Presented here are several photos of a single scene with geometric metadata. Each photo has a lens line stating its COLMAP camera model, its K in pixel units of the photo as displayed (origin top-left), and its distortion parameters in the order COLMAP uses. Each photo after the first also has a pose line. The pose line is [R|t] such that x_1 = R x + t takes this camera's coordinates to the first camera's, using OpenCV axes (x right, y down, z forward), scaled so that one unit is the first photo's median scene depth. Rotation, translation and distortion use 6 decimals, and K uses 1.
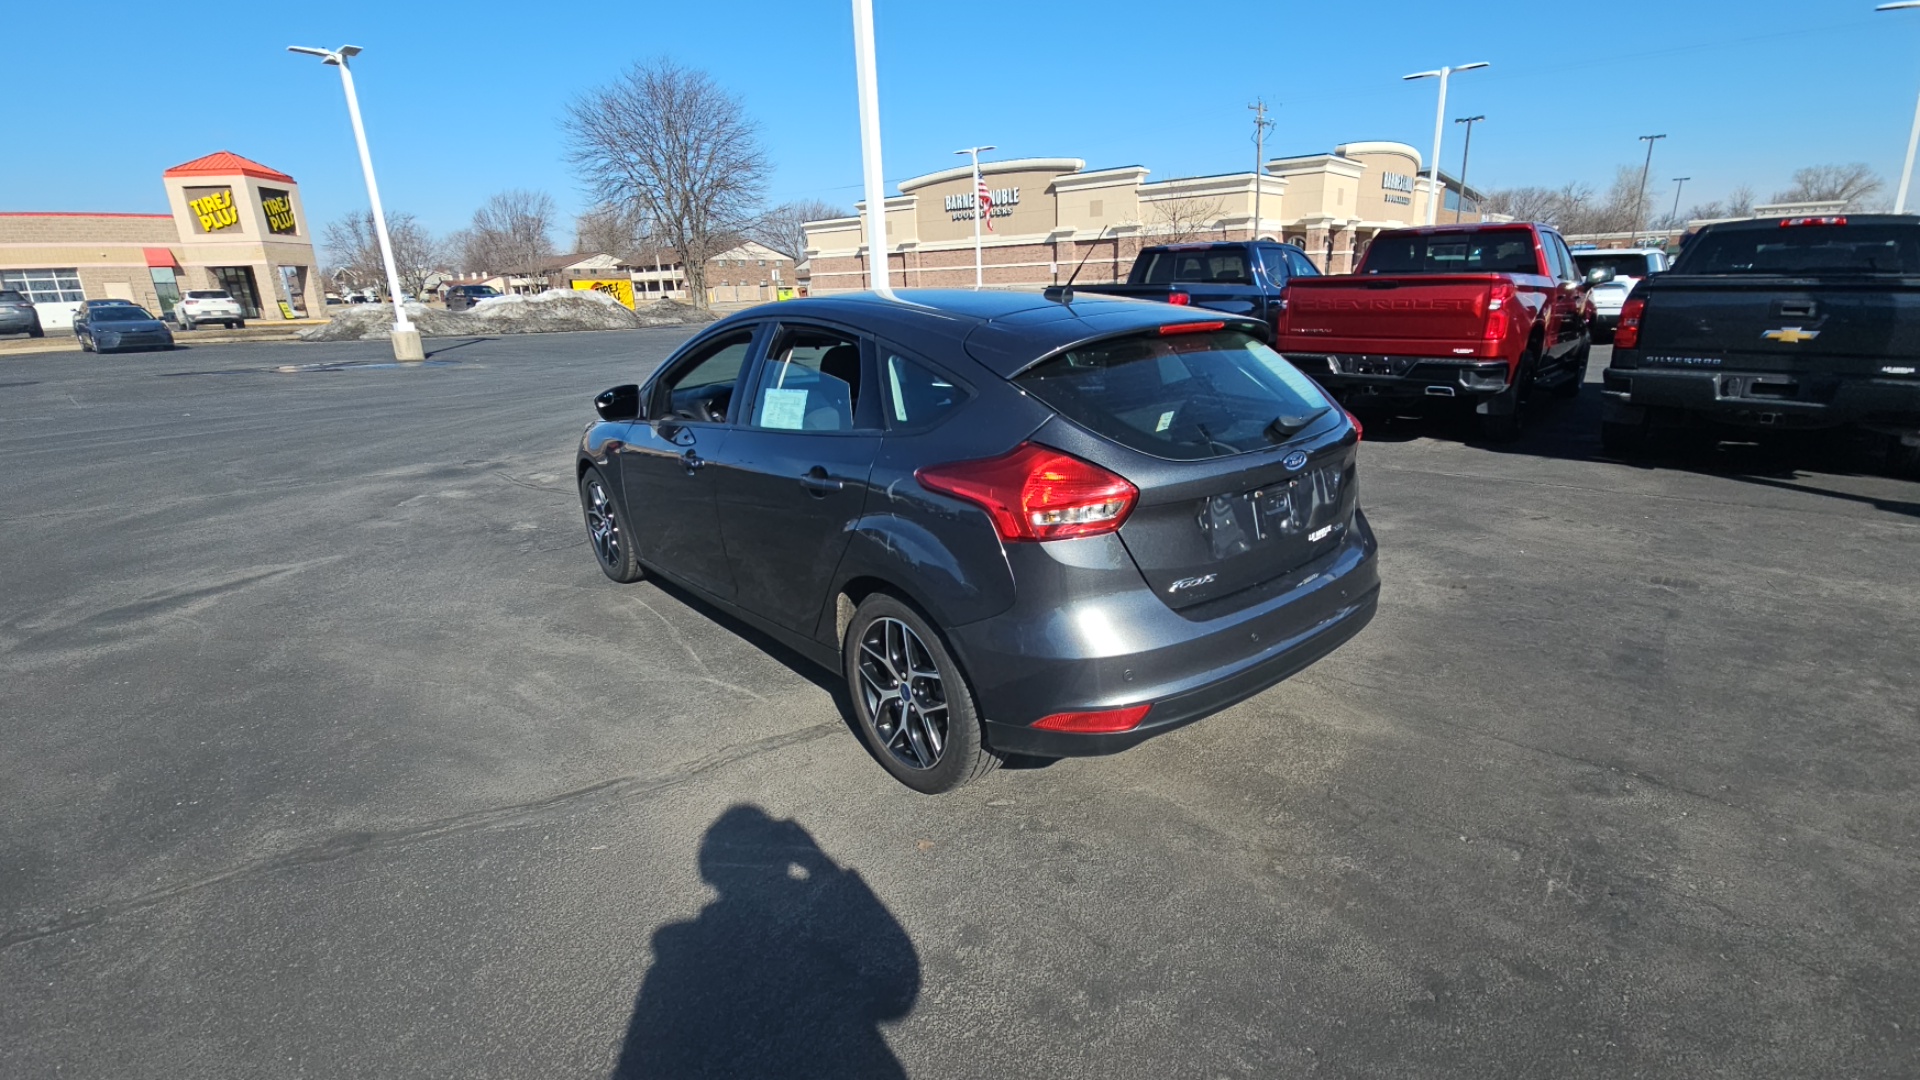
lens RADIAL K [[851.7, 0, 977.7], [0, 851.7, 544.3], [0, 0, 1]] dist [0.006309, -0.003738]
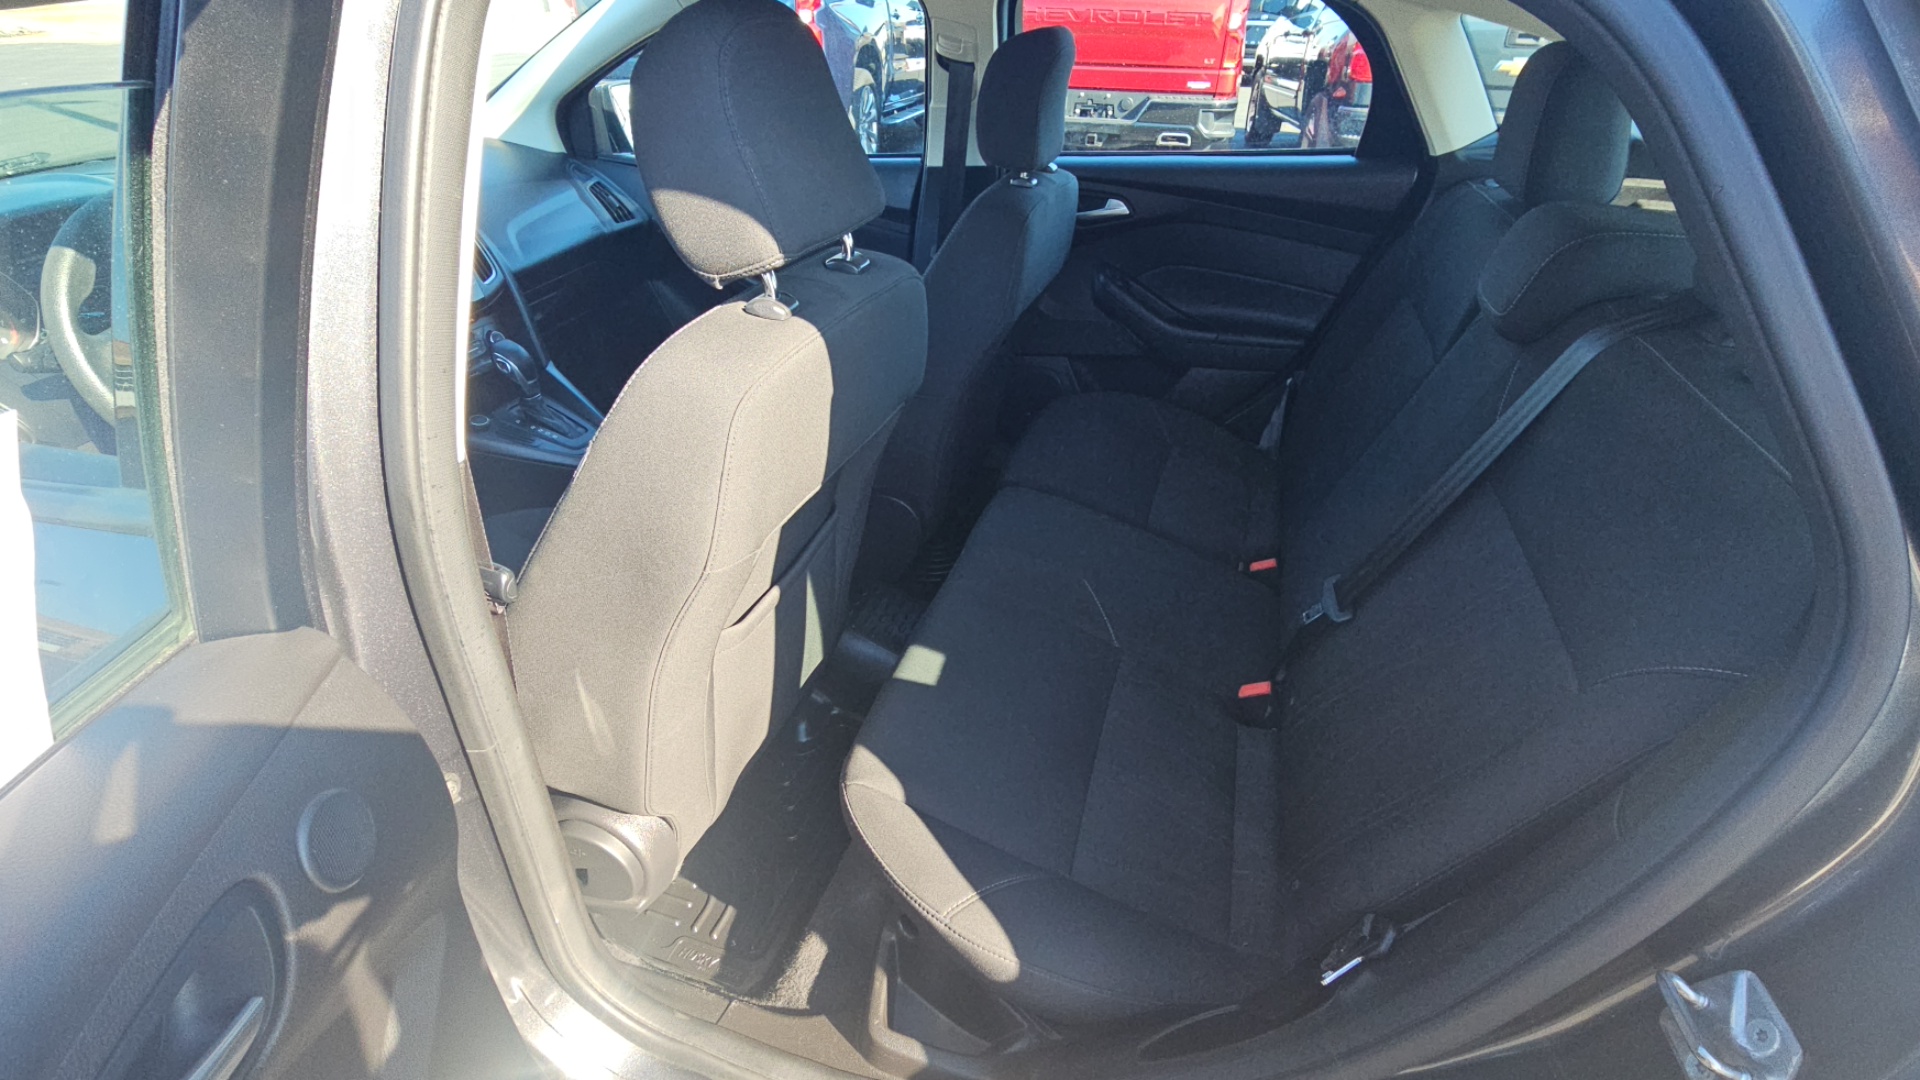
lens RADIAL K [[856.4, 0, 980.2], [0, 856.4, 544.7], [0, 0, 1]] dist [0.011106, -0.008136]
pose [[0.842689, -0.251425, 0.476089, -0.100259], [0.119887, 0.949691, 0.289333, -0.067242], [-0.524883, -0.186741, 0.830437, 0.324245]]
